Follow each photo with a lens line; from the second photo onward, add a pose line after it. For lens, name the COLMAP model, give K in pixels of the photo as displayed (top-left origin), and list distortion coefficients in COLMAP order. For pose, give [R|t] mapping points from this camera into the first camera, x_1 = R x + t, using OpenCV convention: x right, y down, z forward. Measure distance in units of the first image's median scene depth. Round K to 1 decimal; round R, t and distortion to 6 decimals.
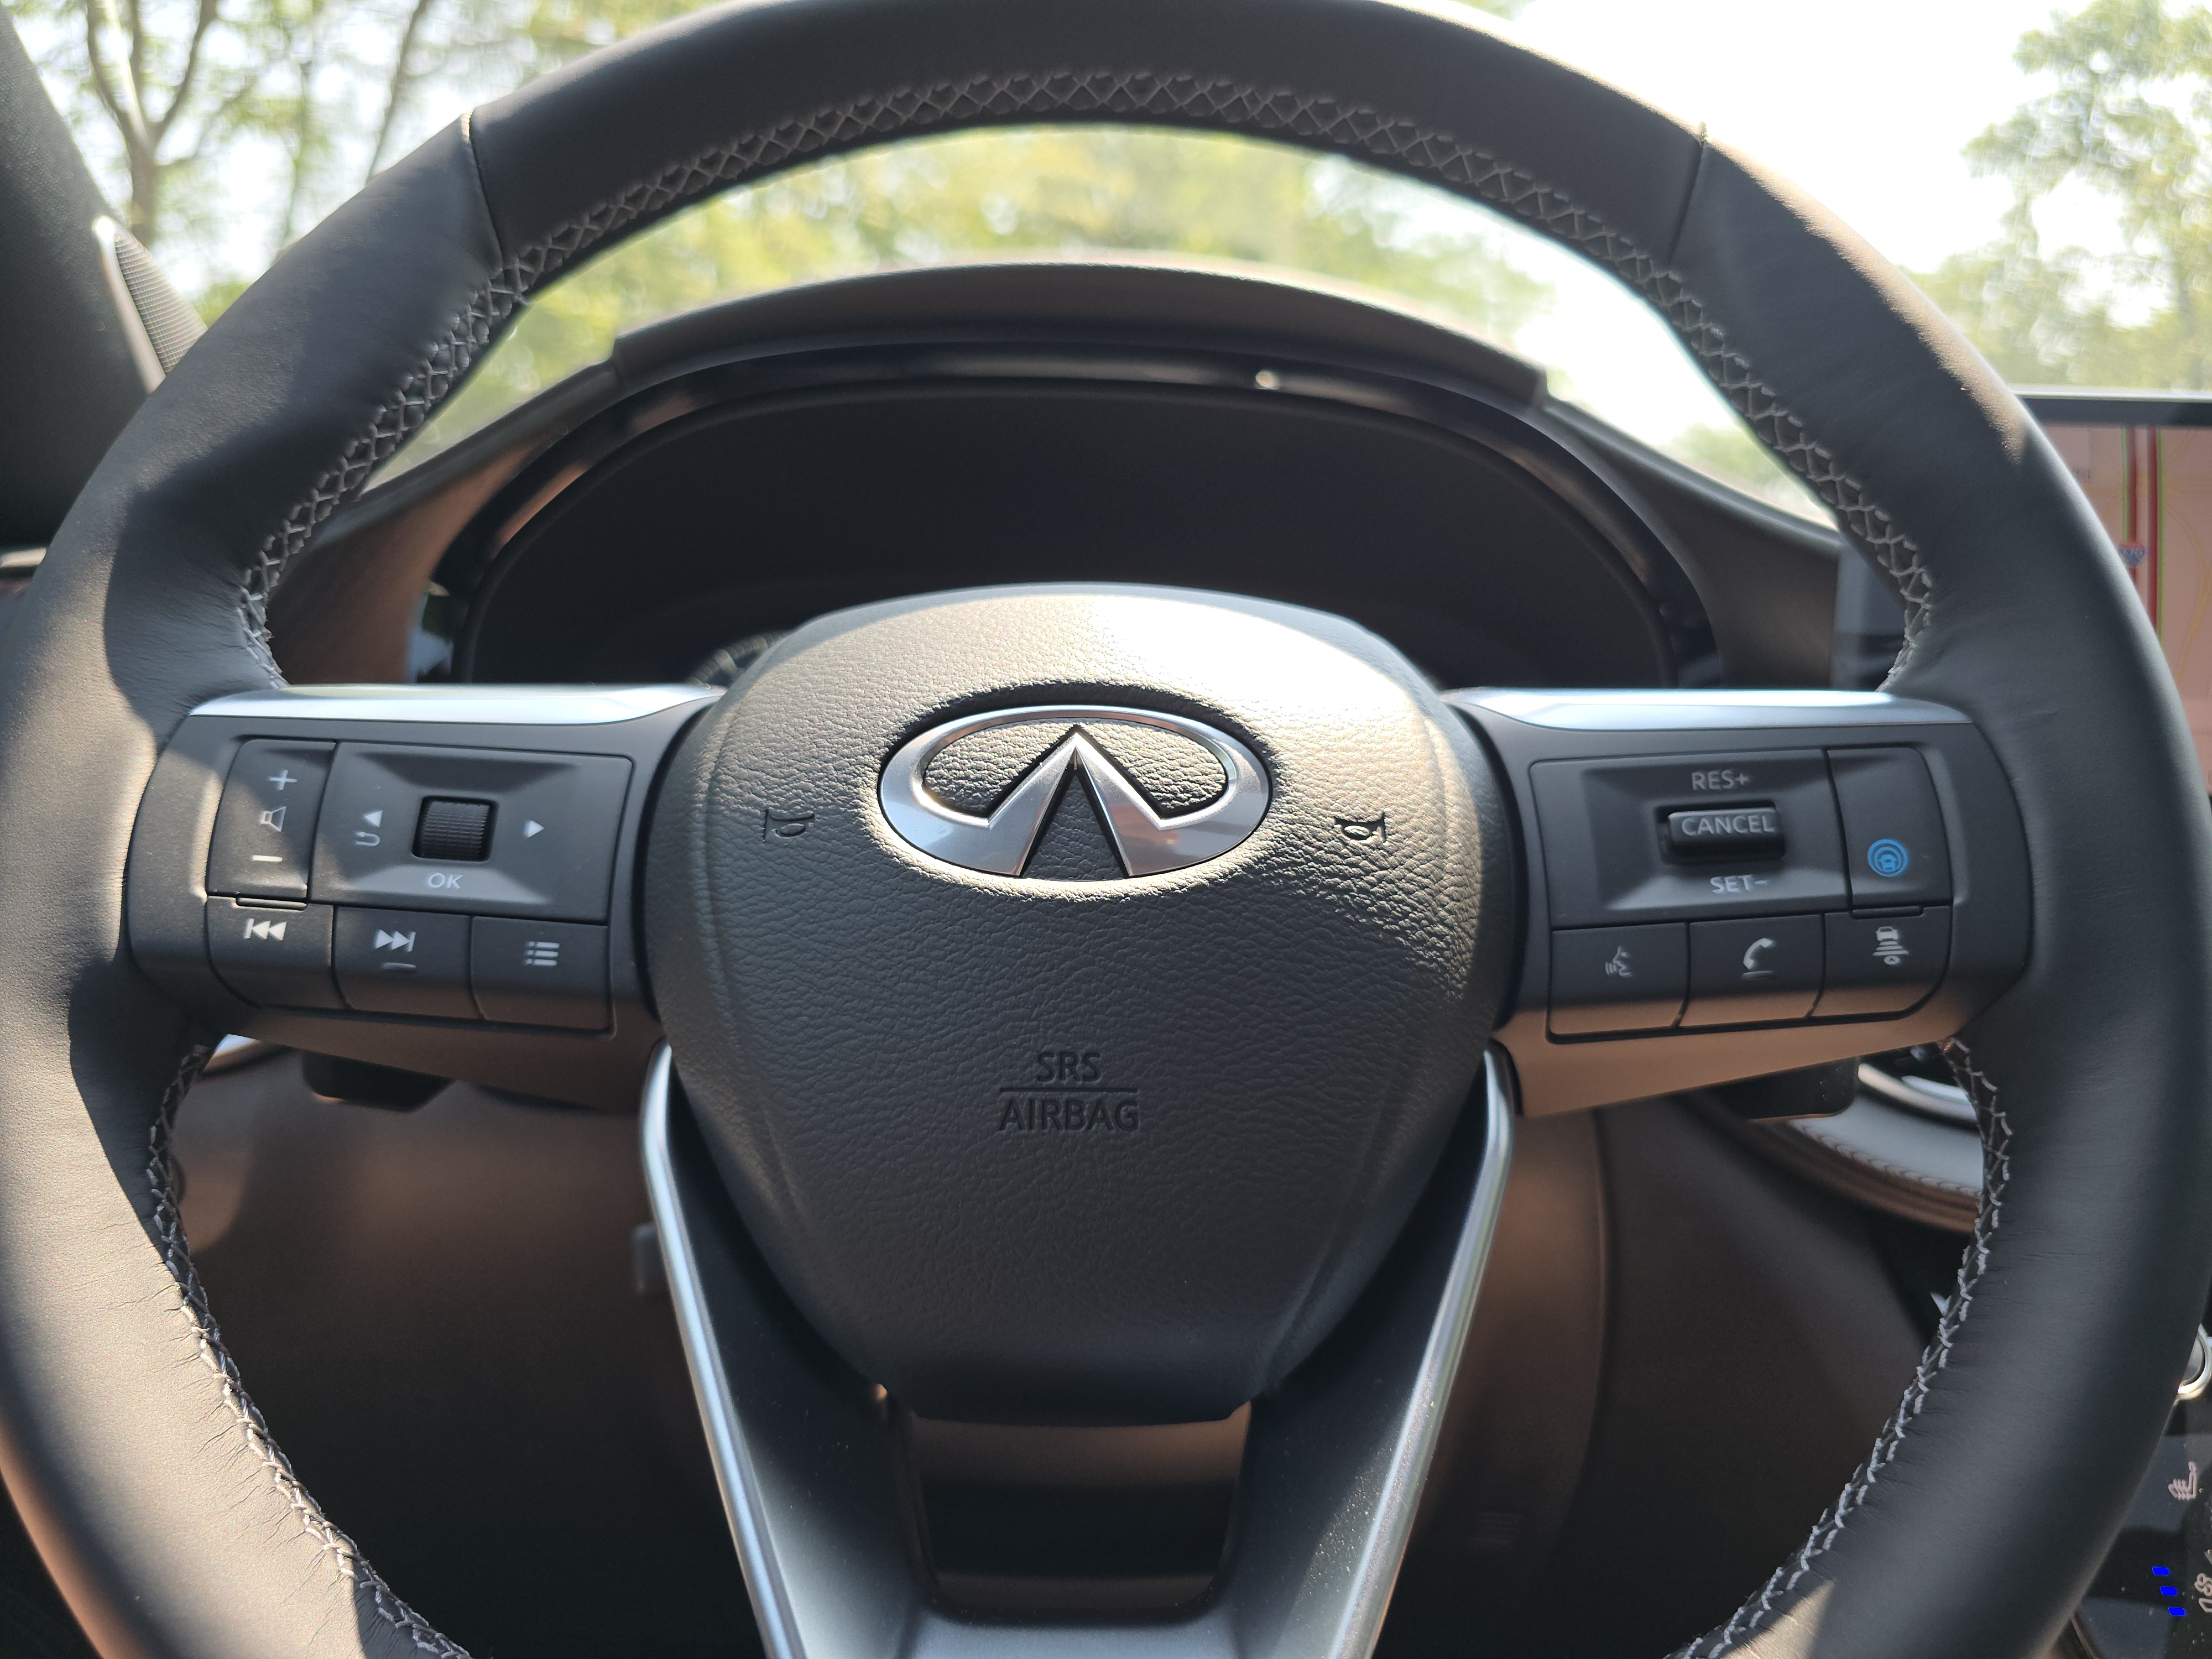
lens RADIAL K [[1567.1, 0, 1106.0], [0, 1567.1, 829.5], [0, 0, 1]] dist [-0.030994, 0.000852]
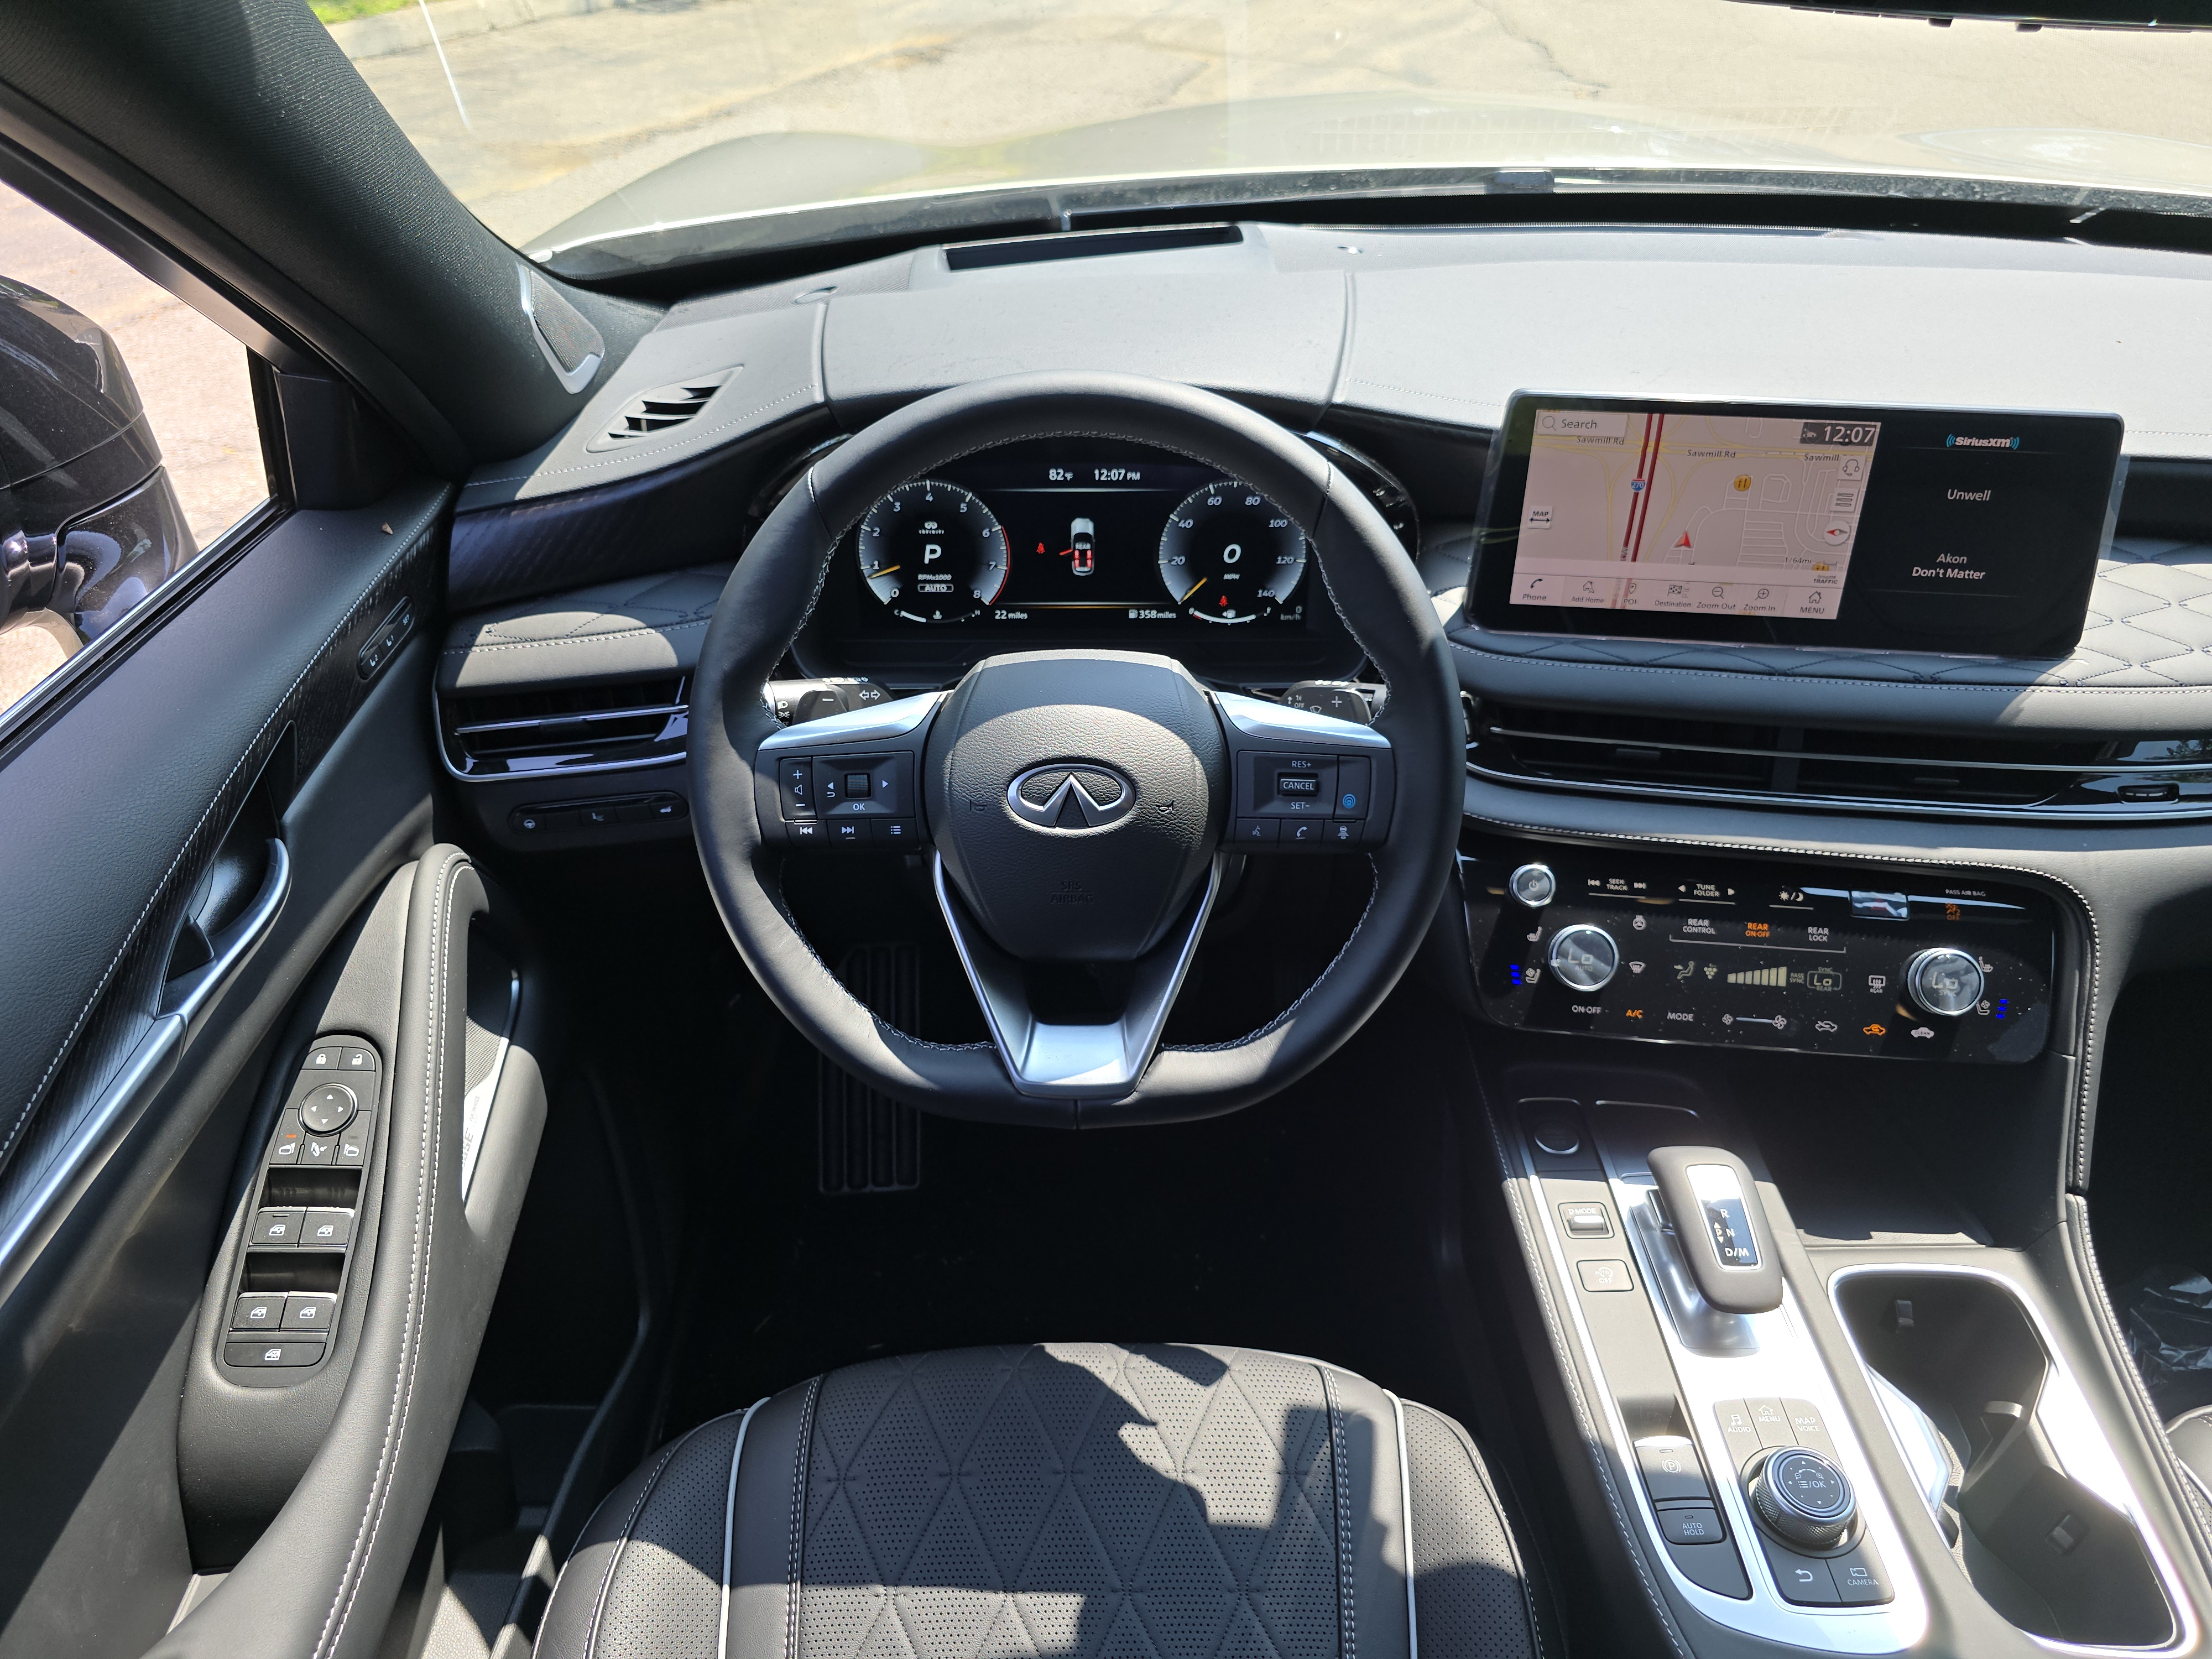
lens RADIAL K [[1567.1, 0, 1106.0], [0, 1567.1, 829.5], [0, 0, 1]] dist [-0.030994, 0.000852]
pose [[0.999151, -0.010016, -0.039972, 0.165086], [0.028396, 0.870285, 0.491729, -1.431435], [0.029862, -0.492447, 0.869830, -1.646396]]
